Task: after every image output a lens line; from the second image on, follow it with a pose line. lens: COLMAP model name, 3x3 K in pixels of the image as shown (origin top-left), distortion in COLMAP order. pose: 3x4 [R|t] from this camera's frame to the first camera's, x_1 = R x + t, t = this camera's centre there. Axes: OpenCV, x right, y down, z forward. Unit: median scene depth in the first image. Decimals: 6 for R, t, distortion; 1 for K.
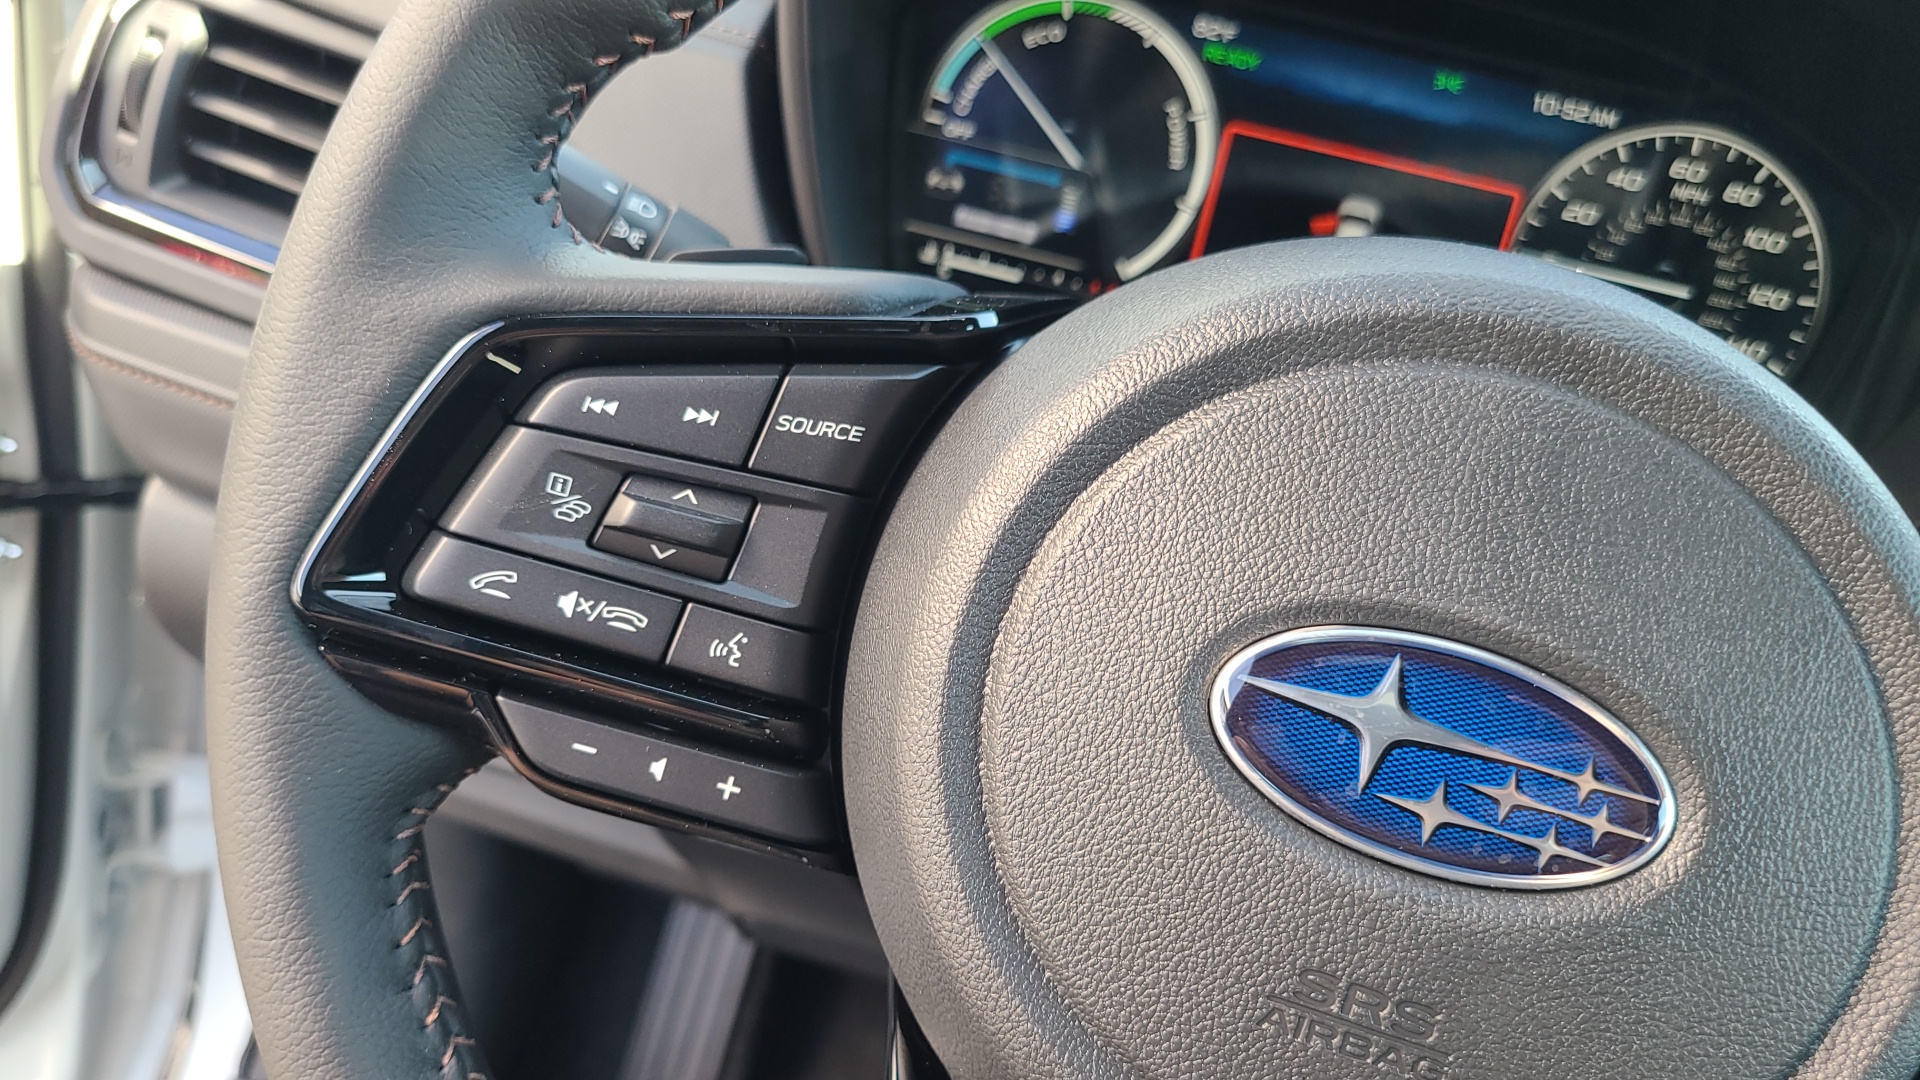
lens RADIAL K [[1453.0, 0, 937.9], [0, 1453.0, 569.8], [0, 0, 1]] dist [-0.003018, 0.000008]
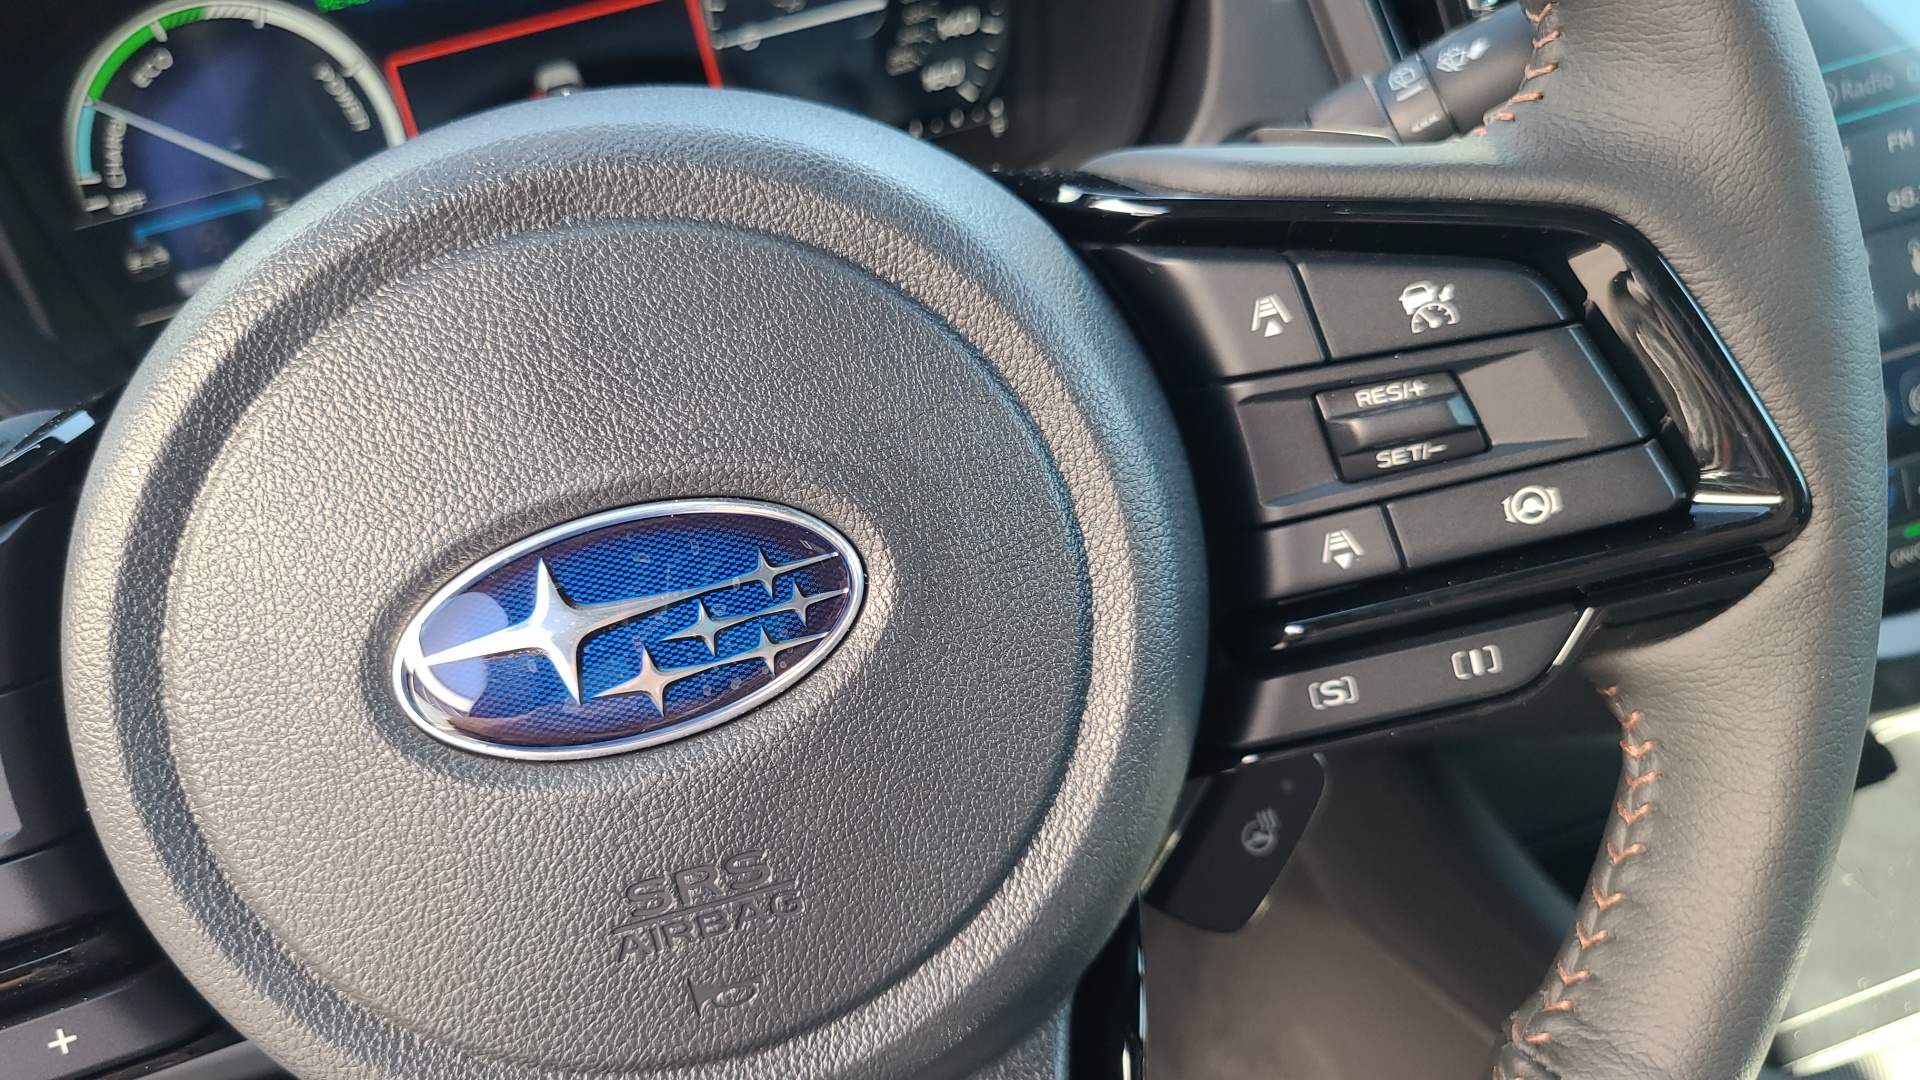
lens RADIAL K [[1455.5, 0, 925.7], [0, 1455.5, 543.9], [0, 0, 1]] dist [-0.004641, -0.003646]
pose [[0.832103, -0.523000, 0.184597, 0.312983], [0.510224, 0.852332, 0.114903, 0.060530], [-0.217432, -0.001425, 0.976074, 0.008720]]
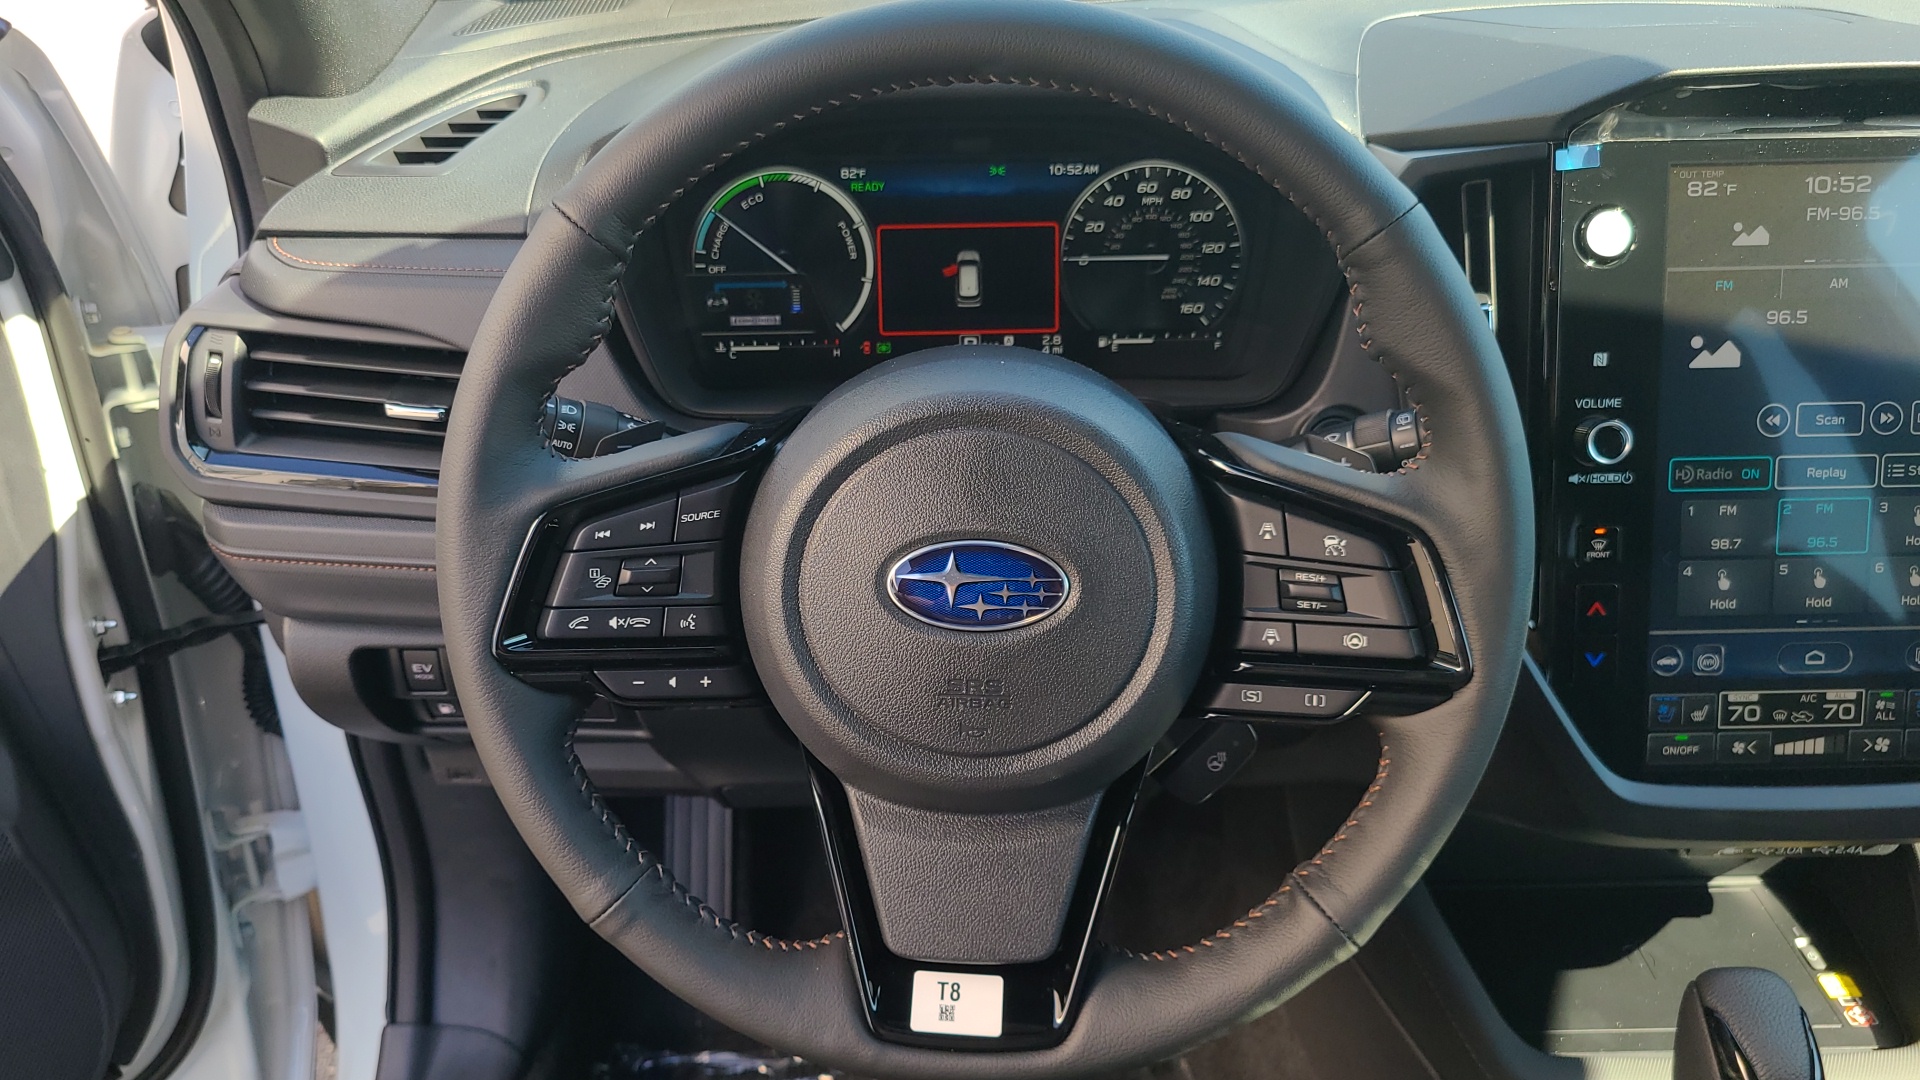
lens RADIAL K [[1479.1, 0, 940.3], [0, 1479.1, 527.5], [0, 0, 1]] dist [0.053256, -0.049686]
pose [[0.958876, -0.272998, 0.077640, 0.095208], [0.269119, 0.961426, 0.056873, -0.116777], [-0.090171, -0.033640, 0.995358, -1.367259]]
